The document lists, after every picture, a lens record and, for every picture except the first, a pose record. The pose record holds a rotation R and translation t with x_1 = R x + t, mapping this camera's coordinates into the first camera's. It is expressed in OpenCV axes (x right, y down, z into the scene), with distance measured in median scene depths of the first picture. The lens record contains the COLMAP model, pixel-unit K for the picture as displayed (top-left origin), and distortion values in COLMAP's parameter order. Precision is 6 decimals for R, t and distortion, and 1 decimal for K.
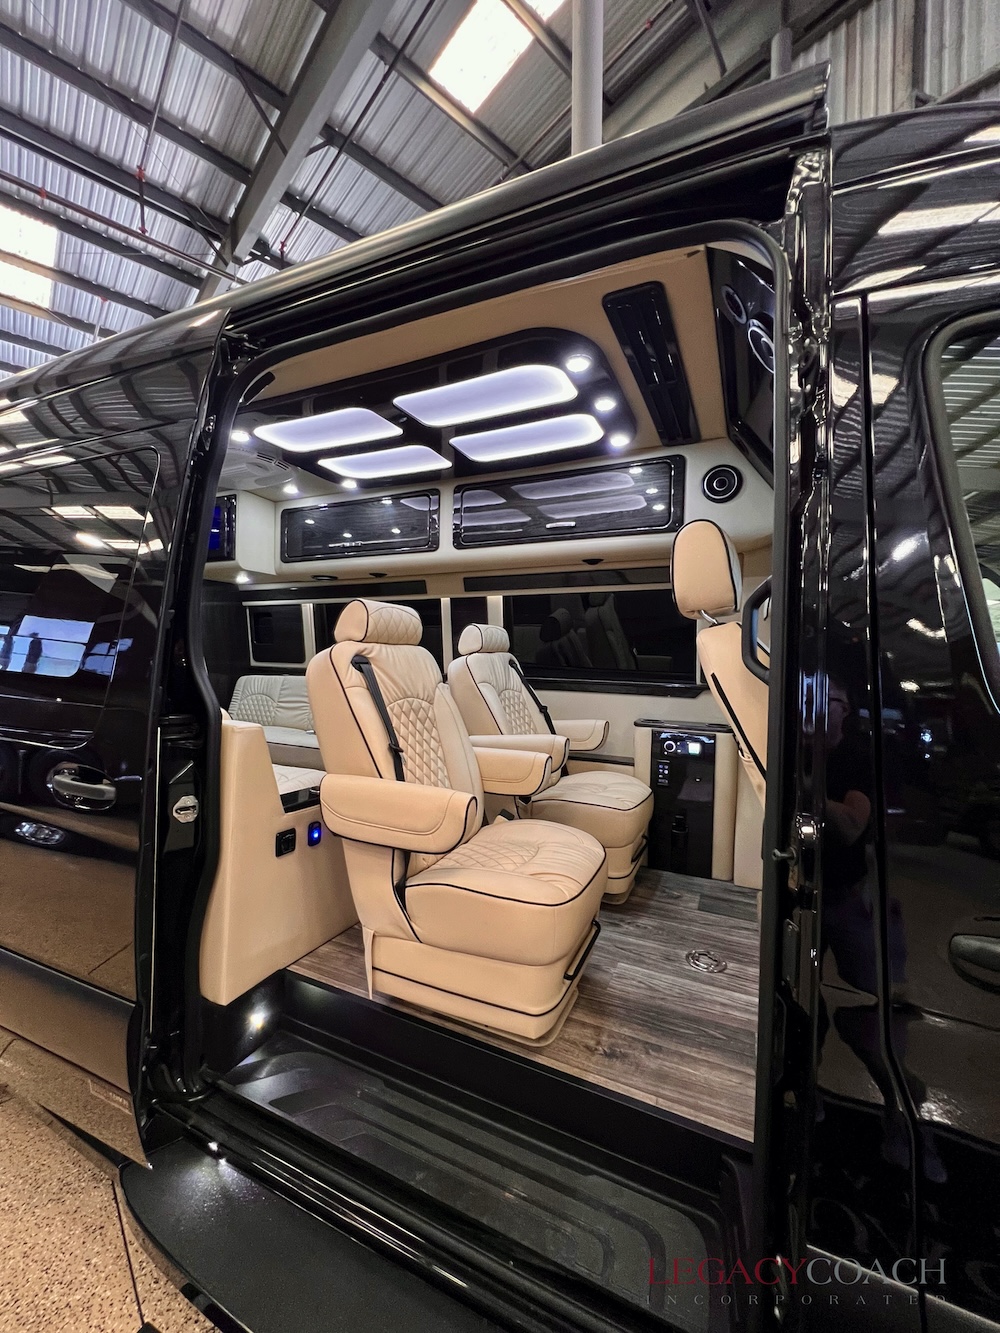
lens RADIAL K [[531.3, 0, 502.6], [0, 531.3, 662.3], [0, 0, 1]] dist [-0.003661, -0.000404]
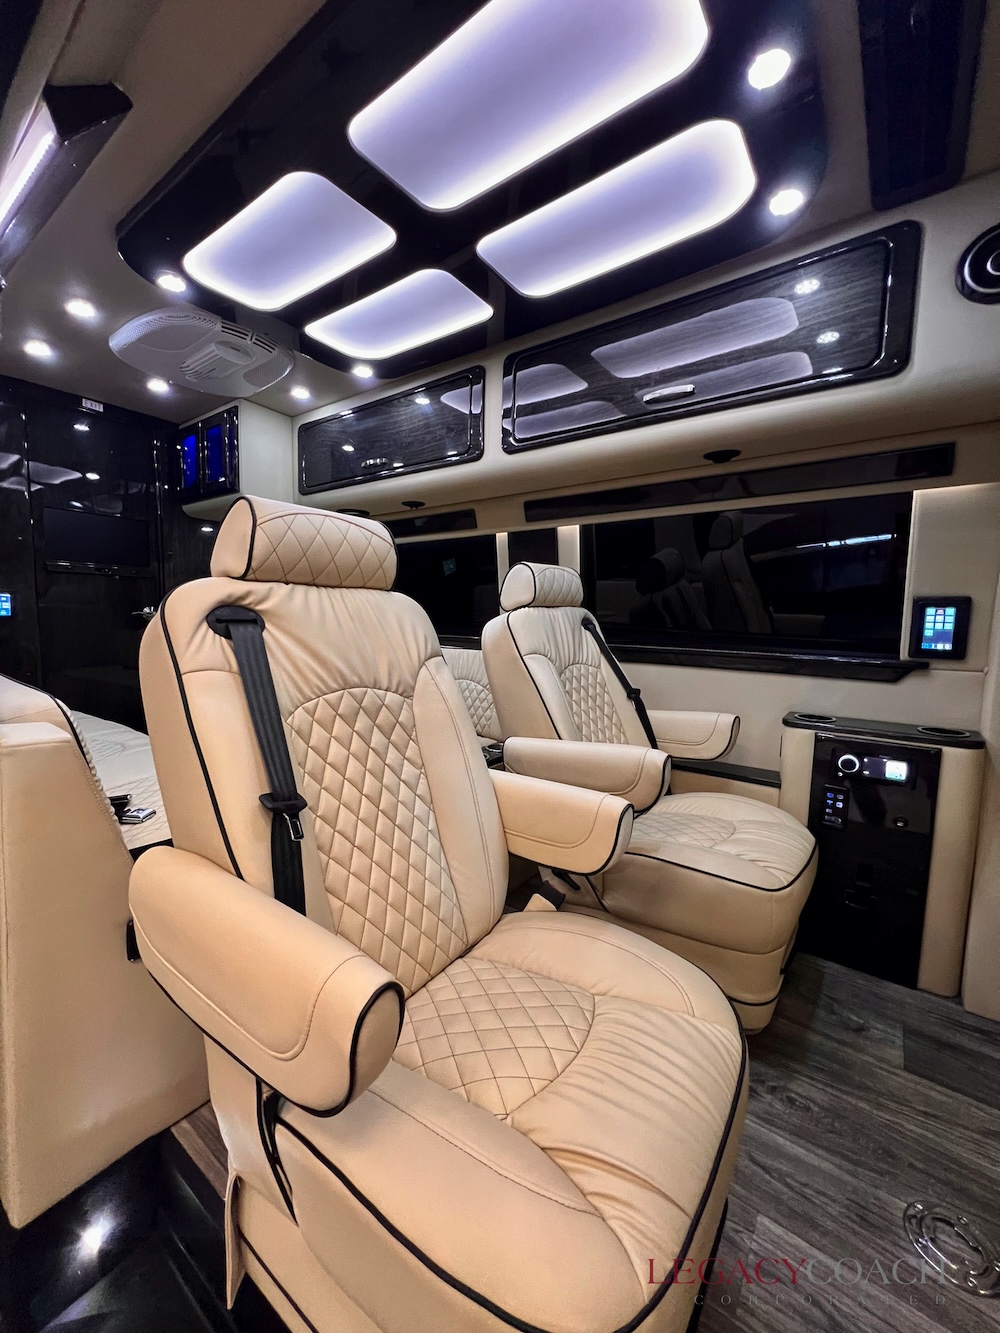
lens RADIAL K [[531.3, 0, 503.4], [0, 531.3, 663.6], [0, 0, 1]] dist [-0.003661, -0.000404]
pose [[0.980591, 0.017650, -0.195270, 0.048024], [-0.002865, 0.997124, 0.075739, 0.001636], [0.196045, -0.073710, 0.977821, 0.345507]]
